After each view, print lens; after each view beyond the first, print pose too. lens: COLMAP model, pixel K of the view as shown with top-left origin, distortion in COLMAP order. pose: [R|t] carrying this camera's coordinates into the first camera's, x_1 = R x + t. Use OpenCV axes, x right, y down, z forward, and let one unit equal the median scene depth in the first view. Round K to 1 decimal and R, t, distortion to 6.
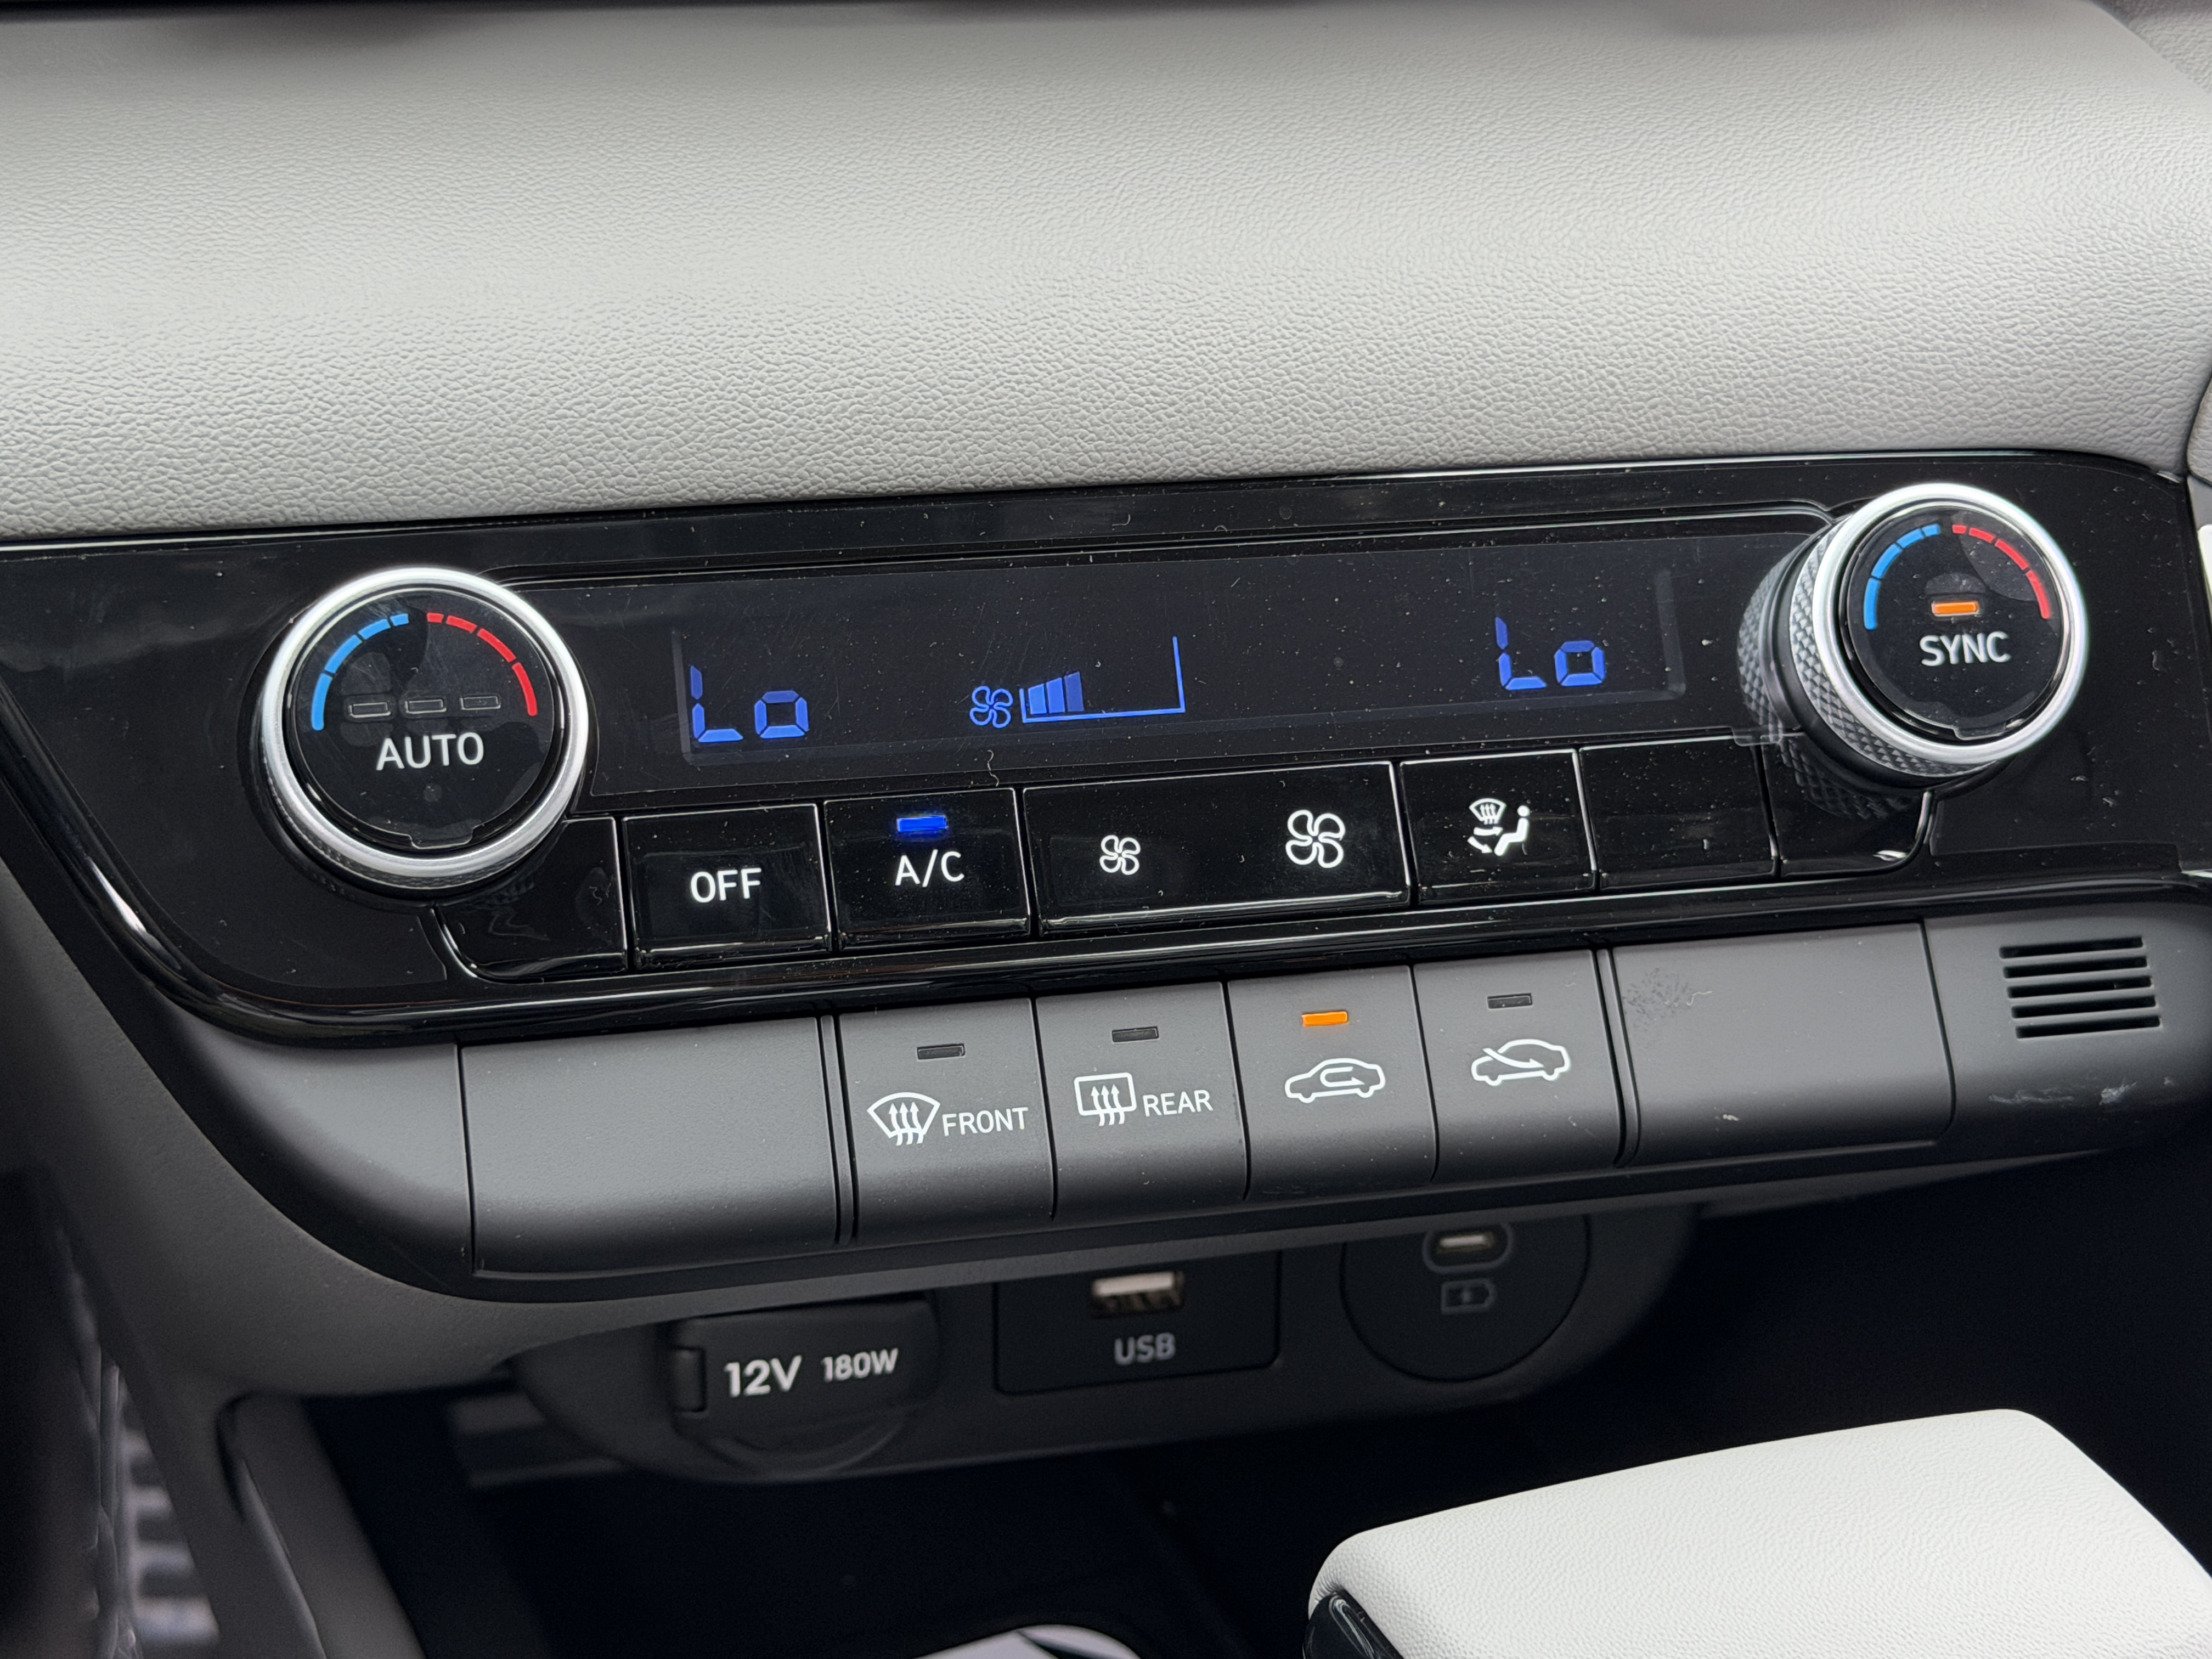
lens RADIAL K [[3624.7, 0, 1109.1], [0, 3624.7, 818.1], [0, 0, 1]] dist [0.150139, 0.010588]
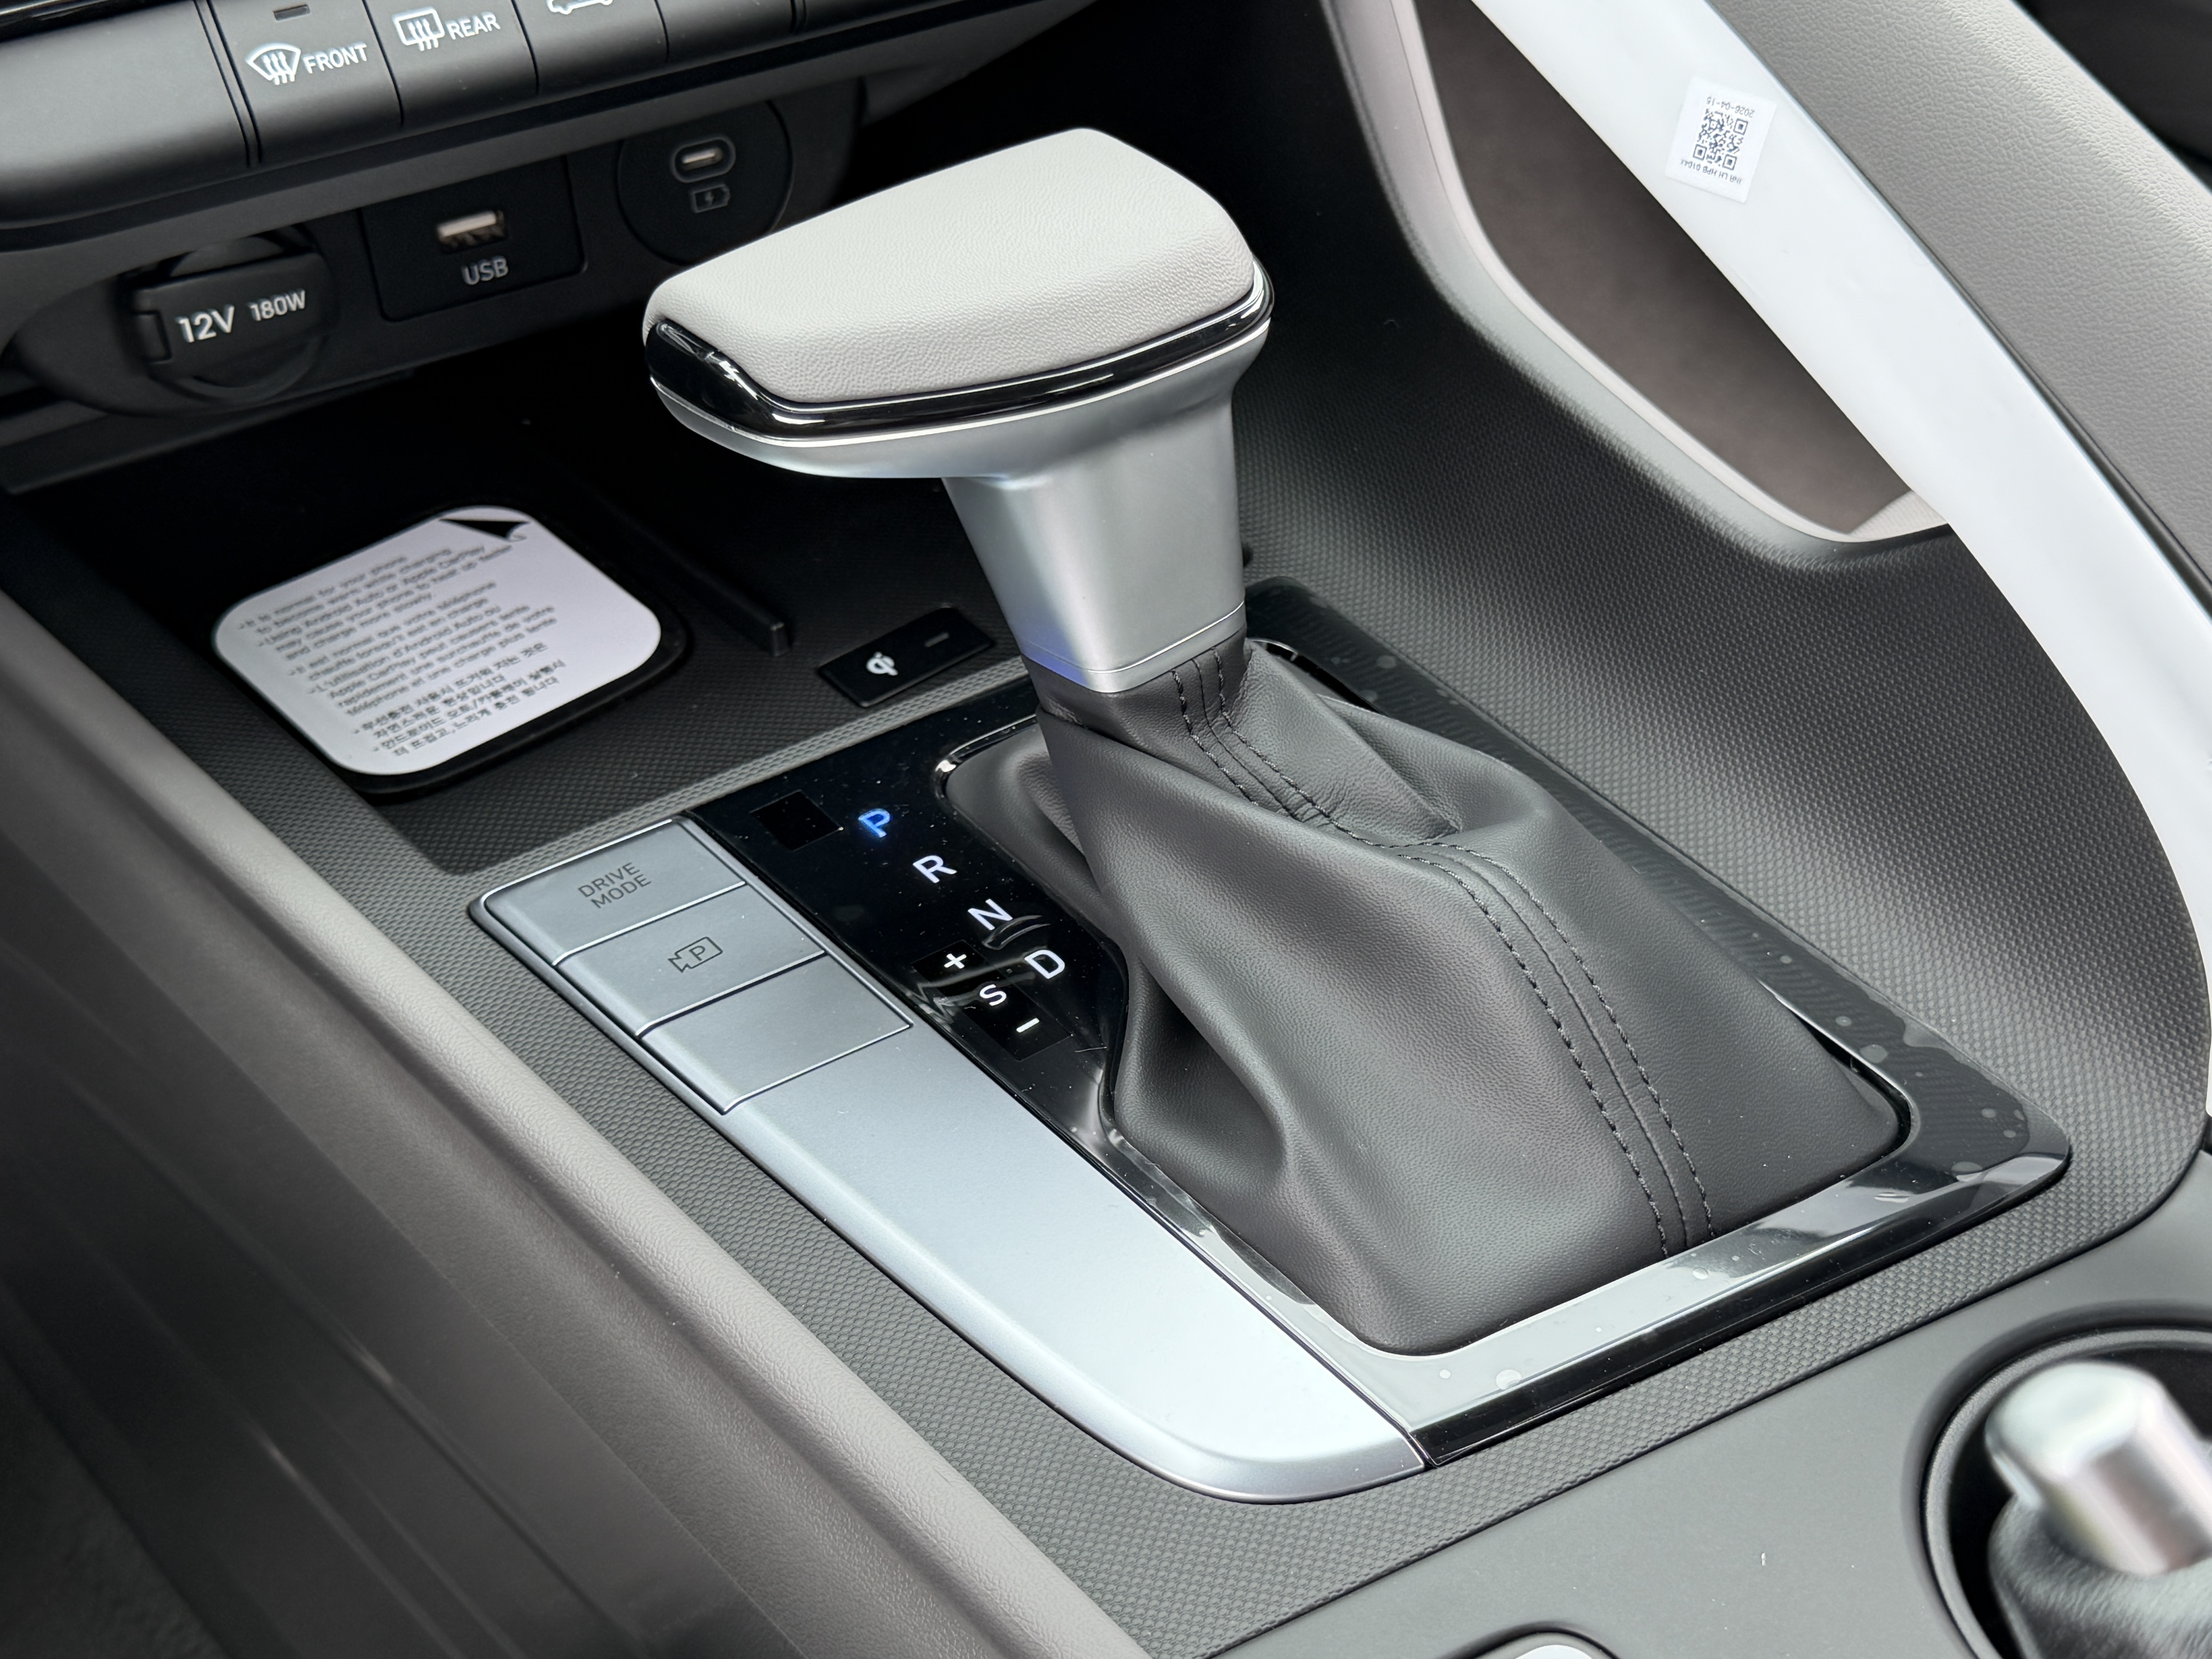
lens RADIAL K [[2941.9, 0, 1101.2], [0, 2941.9, 868.2], [0, 0, 1]] dist [0.234603, -0.620556]
pose [[0.956444, -0.219250, 0.192727, -0.041955], [0.161010, 0.946931, 0.278205, 0.100772], [-0.243496, -0.235056, 0.940988, -0.205420]]
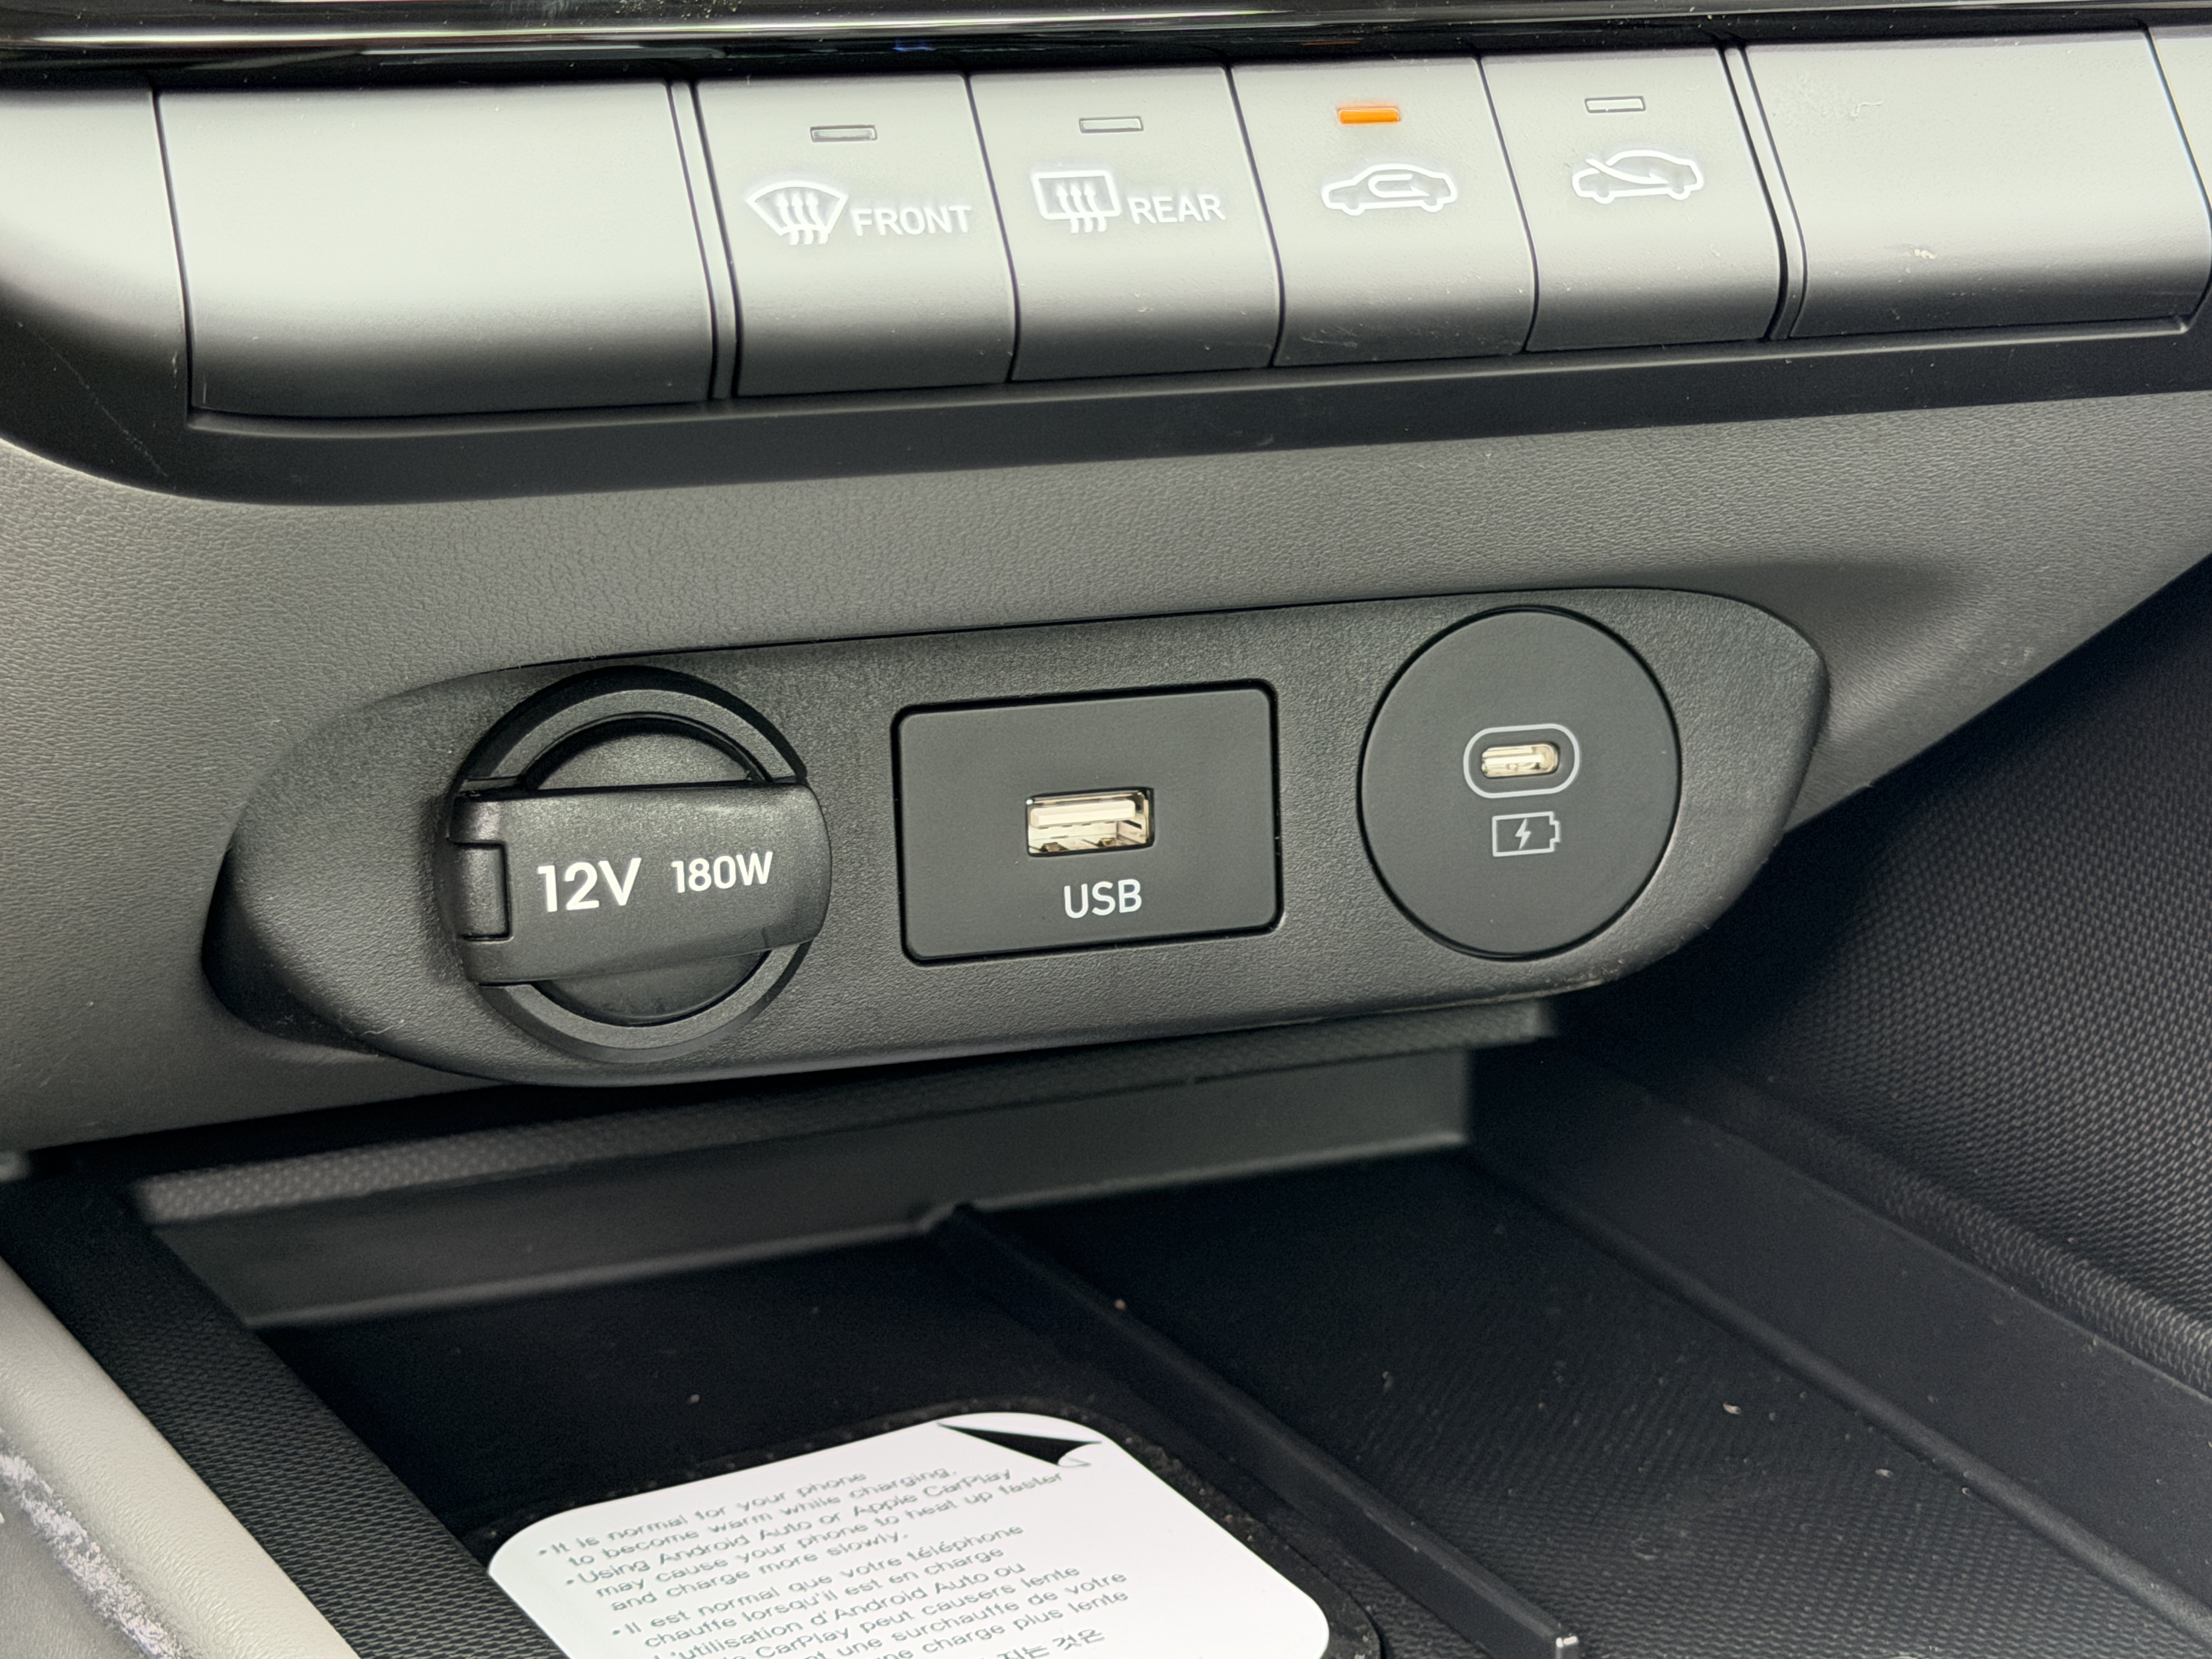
lens RADIAL K [[4164.1, 0, 1112.4], [0, 4164.1, 865.5], [0, 0, 1]] dist [0.094307, 0.394946]
pose [[0.995561, -0.057590, 0.074440, -0.060975], [0.068193, 0.986514, -0.148796, 0.320211], [-0.064867, 0.153211, 0.986062, 0.206550]]
